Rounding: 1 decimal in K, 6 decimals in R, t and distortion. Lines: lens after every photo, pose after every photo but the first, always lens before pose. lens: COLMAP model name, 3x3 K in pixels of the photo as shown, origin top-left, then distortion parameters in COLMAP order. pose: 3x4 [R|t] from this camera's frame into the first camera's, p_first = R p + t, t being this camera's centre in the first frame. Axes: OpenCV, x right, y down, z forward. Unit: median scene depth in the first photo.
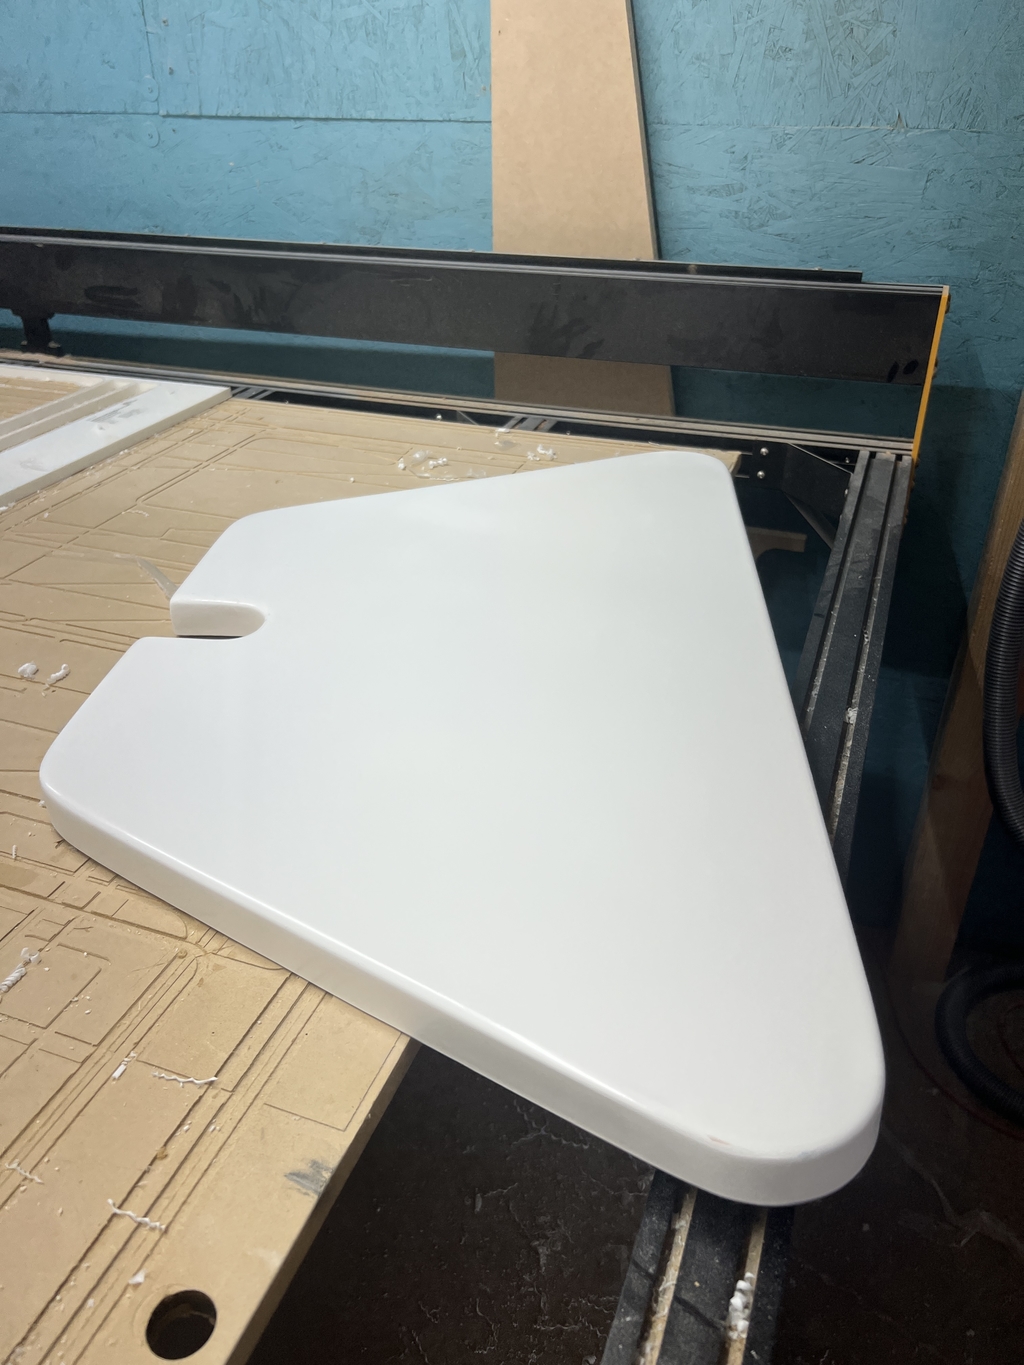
lens RADIAL K [[1051.8, 0, 512.3], [0, 1051.8, 676.6], [0, 0, 1]] dist [0.012520, -0.017538]
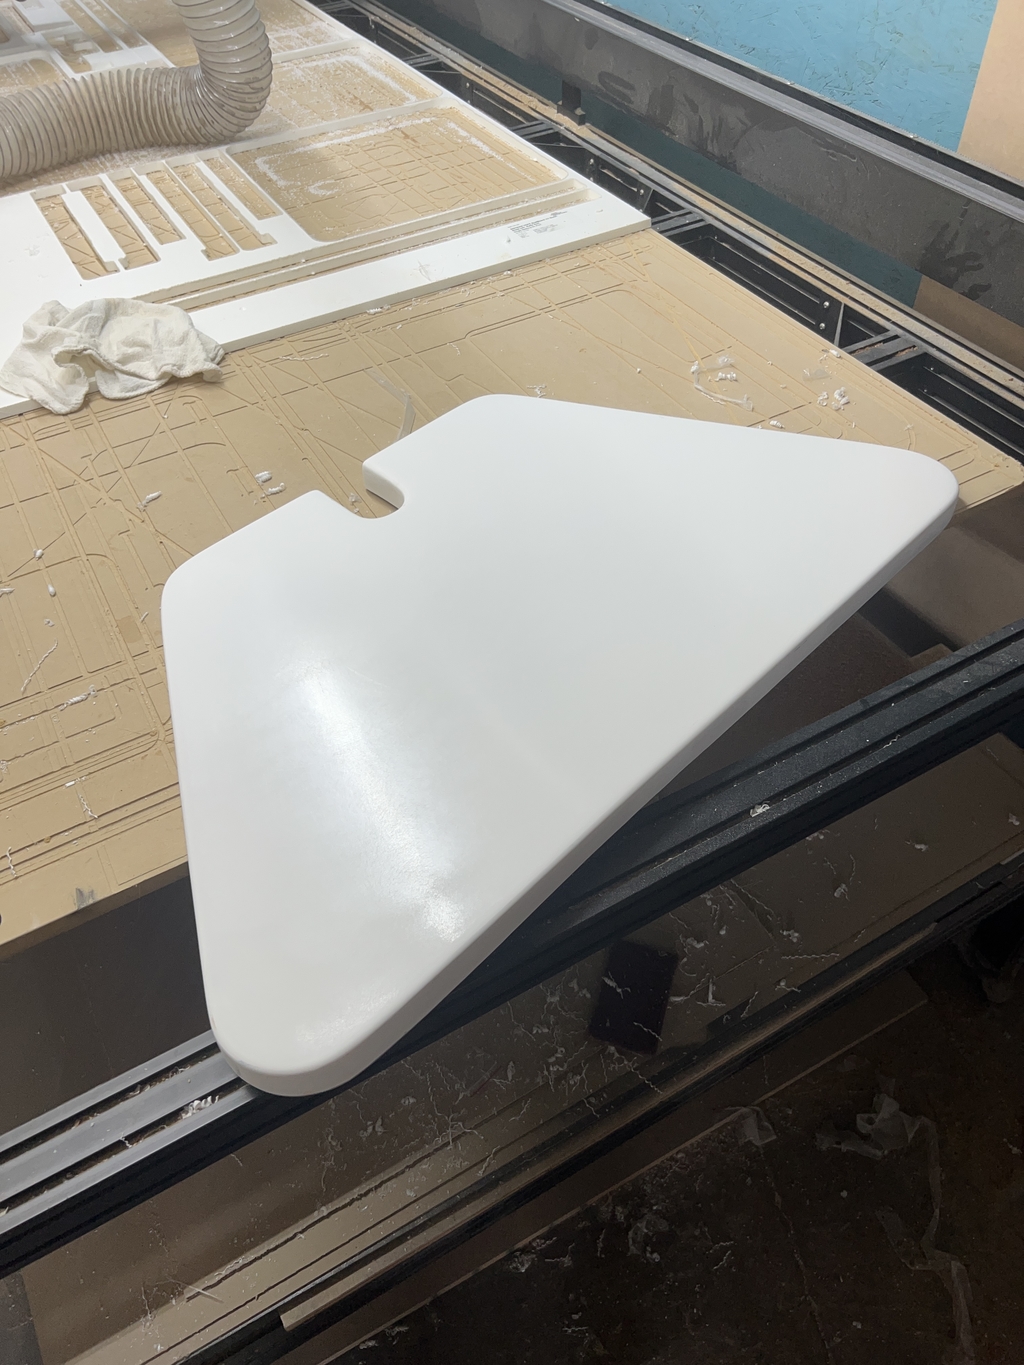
lens RADIAL K [[1051.8, 0, 512.3], [0, 1051.8, 676.6], [0, 0, 1]] dist [0.012520, -0.017538]
pose [[0.771062, 0.454219, -0.446260, 0.314706], [-0.307924, 0.879416, 0.363058, -0.225797], [0.557356, -0.142526, 0.817949, 0.010313]]
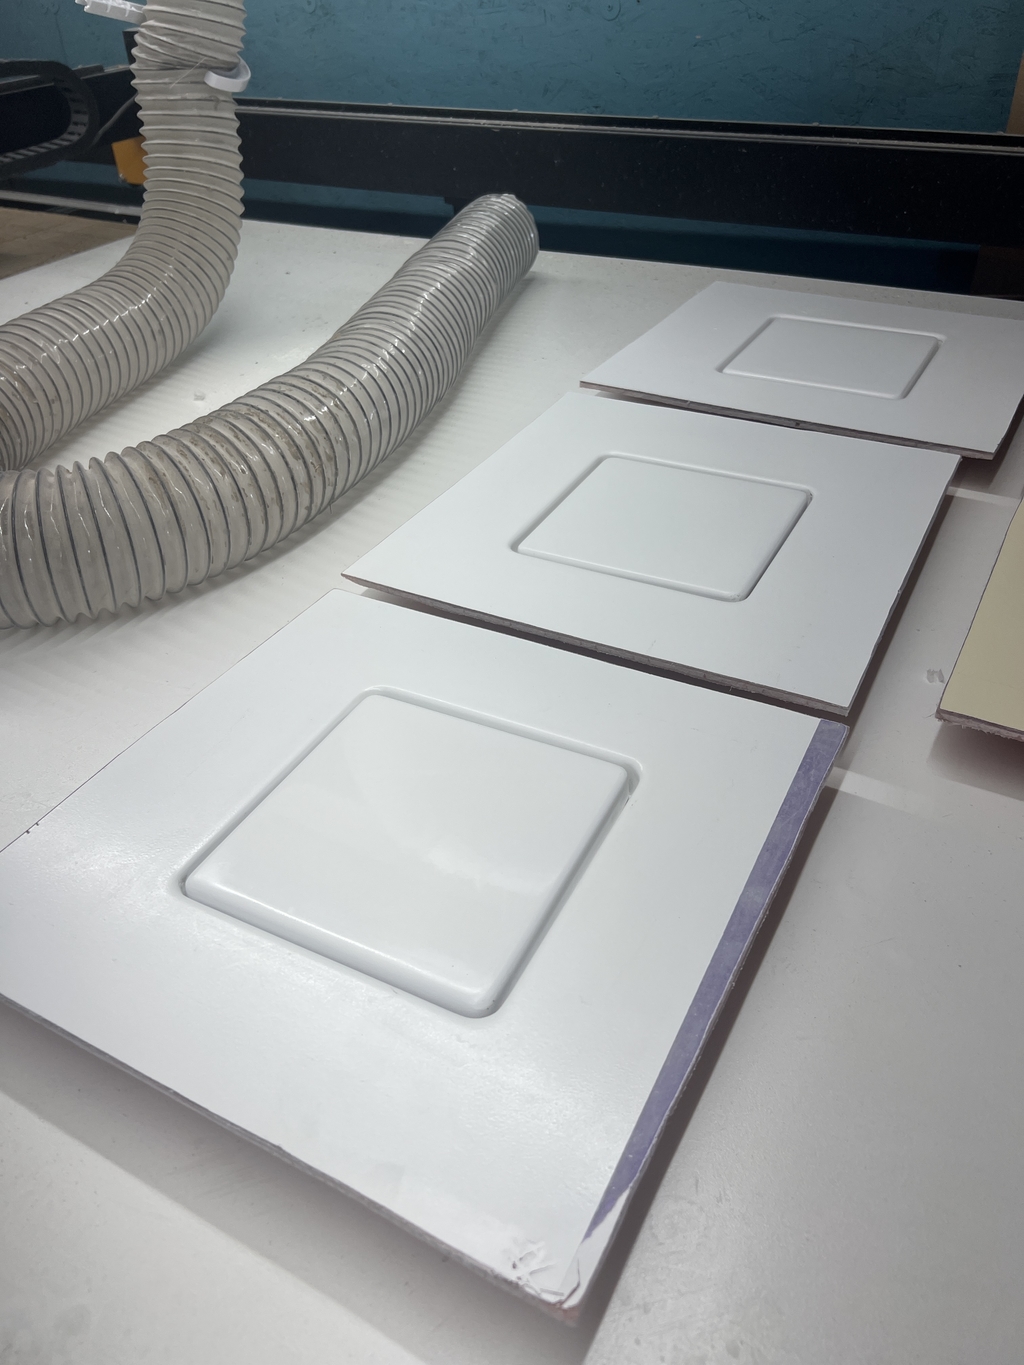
lens RADIAL K [[1051.8, 0, 512.3], [0, 1051.8, 676.6], [0, 0, 1]] dist [0.012520, -0.017538]
pose [[0.987779, 0.061741, -0.143109, -0.317576], [-0.046488, 0.993109, 0.107577, -0.013915], [0.148764, -0.099609, 0.983843, -0.013320]]
